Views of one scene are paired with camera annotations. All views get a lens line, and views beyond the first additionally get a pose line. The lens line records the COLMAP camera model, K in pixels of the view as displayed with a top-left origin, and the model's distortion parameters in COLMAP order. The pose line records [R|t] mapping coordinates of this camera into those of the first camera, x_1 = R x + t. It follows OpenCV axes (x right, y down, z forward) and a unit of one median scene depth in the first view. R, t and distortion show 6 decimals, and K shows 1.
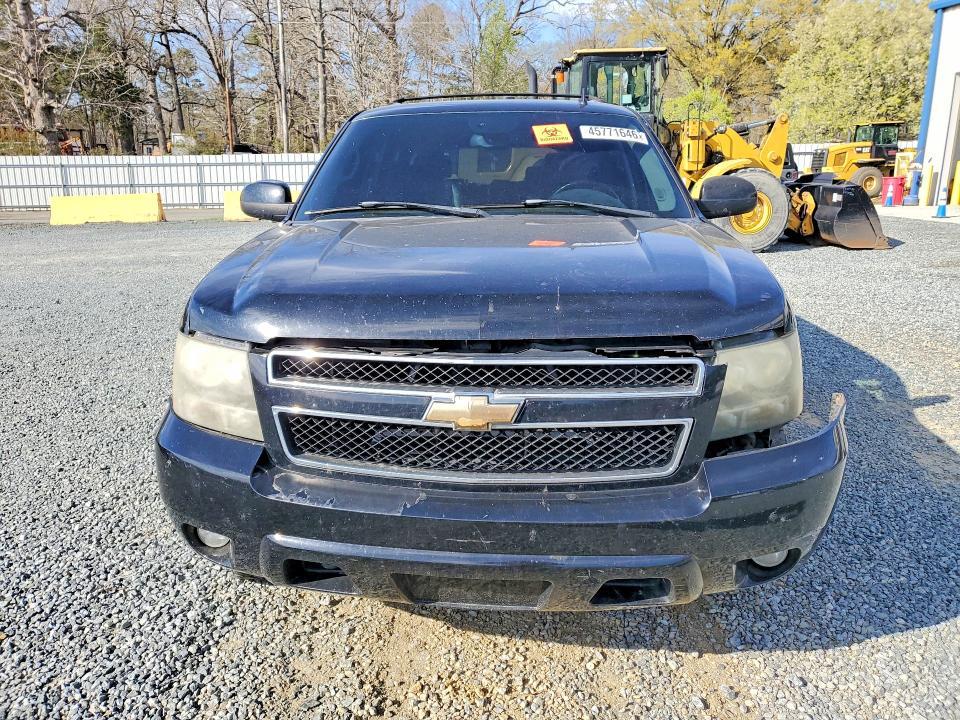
lens RADIAL K [[729.2, 0, 480.0], [0, 729.2, 360.0], [0, 0, 1]] dist [-0.050885, -0.004067]
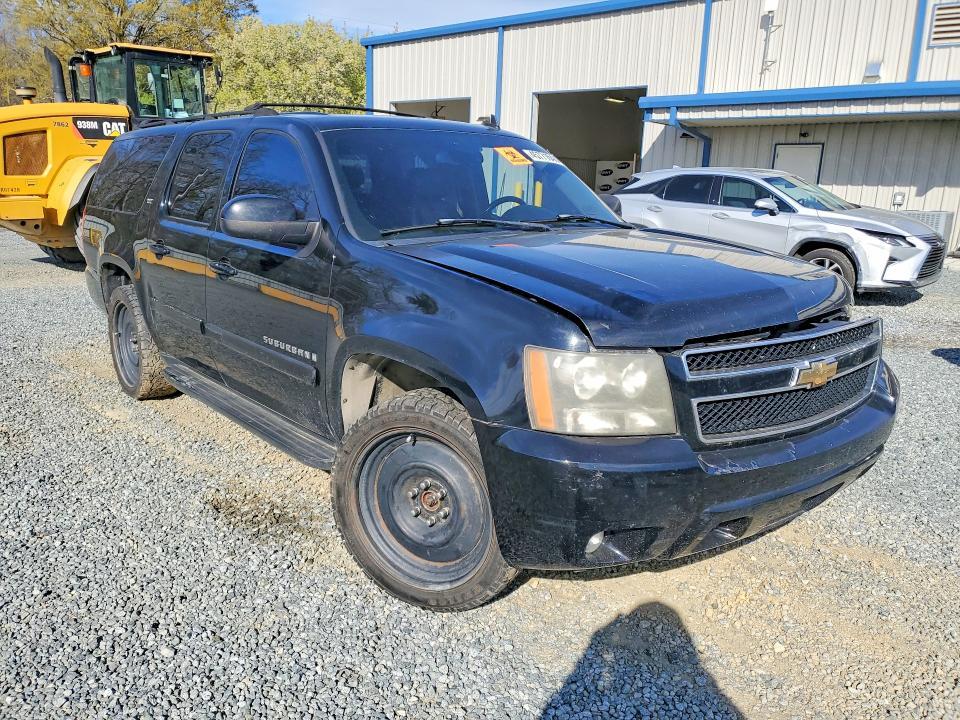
lens RADIAL K [[729.2, 0, 480.0], [0, 729.2, 360.0], [0, 0, 1]] dist [-0.050885, -0.004067]
pose [[0.710783, -0.127105, 0.691832, -0.211748], [0.134113, 0.989985, 0.044095, -0.014870], [-0.690507, 0.061442, 0.720711, 0.067114]]
